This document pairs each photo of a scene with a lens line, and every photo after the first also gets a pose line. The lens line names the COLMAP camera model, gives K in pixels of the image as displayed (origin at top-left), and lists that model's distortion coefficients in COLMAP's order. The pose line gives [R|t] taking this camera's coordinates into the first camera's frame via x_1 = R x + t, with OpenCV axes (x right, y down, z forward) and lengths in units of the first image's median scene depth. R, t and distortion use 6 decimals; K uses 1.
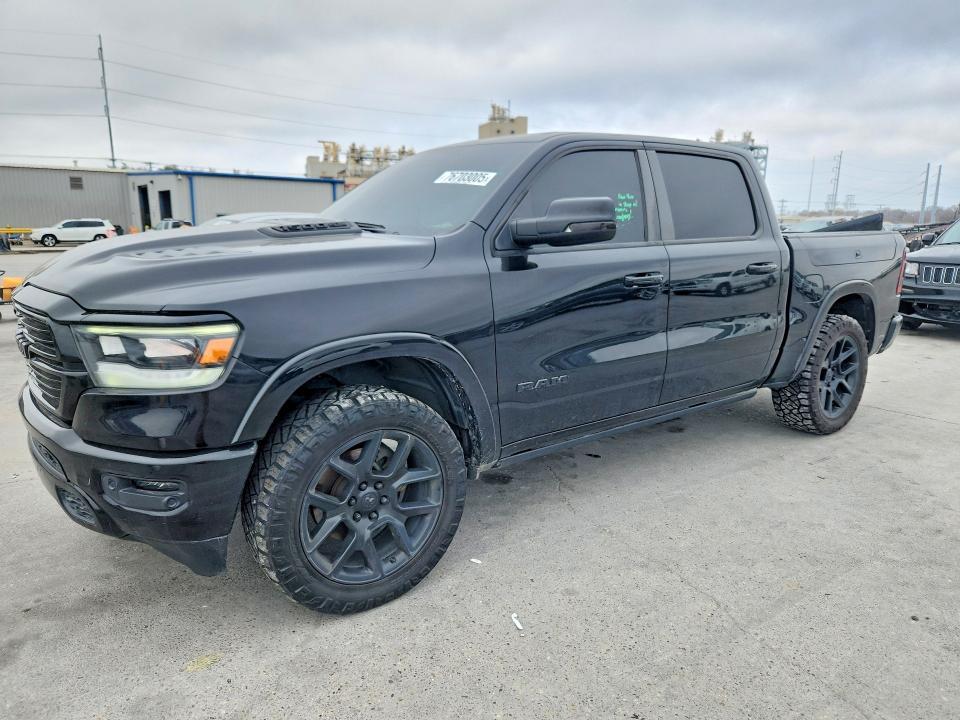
lens RADIAL K [[742.6, 0, 481.7], [0, 742.6, 361.7], [0, 0, 1]] dist [0.028704, -0.010765]
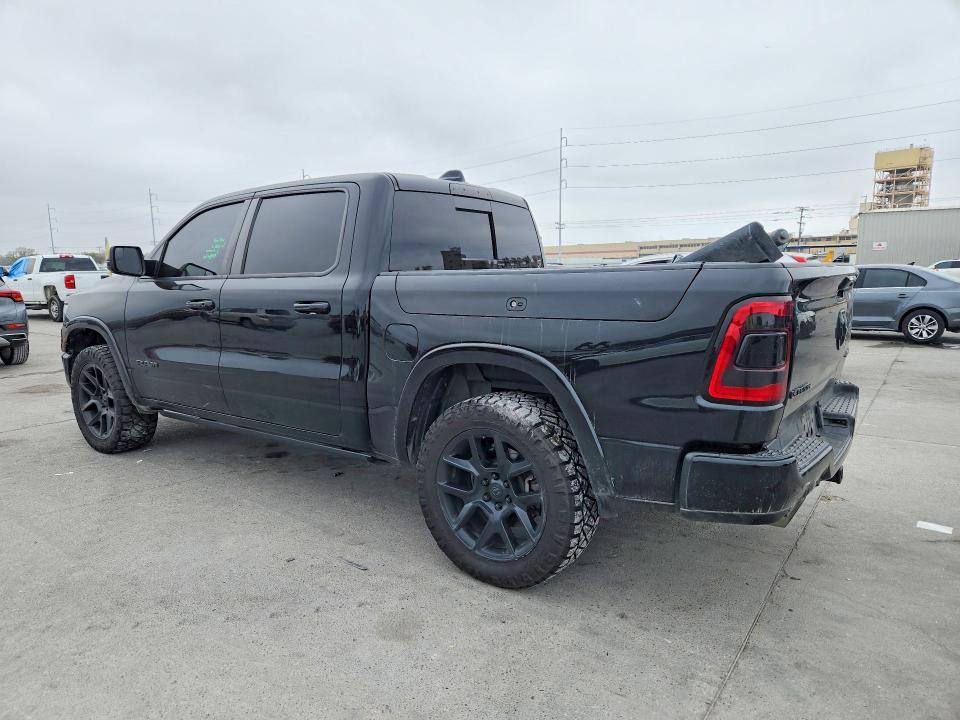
lens RADIAL K [[742.6, 0, 481.0], [0, 742.6, 360.8], [0, 0, 1]] dist [0.028704, -0.010765]
pose [[0.168894, 0.115893, -0.978797, 1.511350], [-0.171269, 0.981407, 0.086650, -0.202561], [0.970640, 0.153003, 0.185602, 1.204994]]
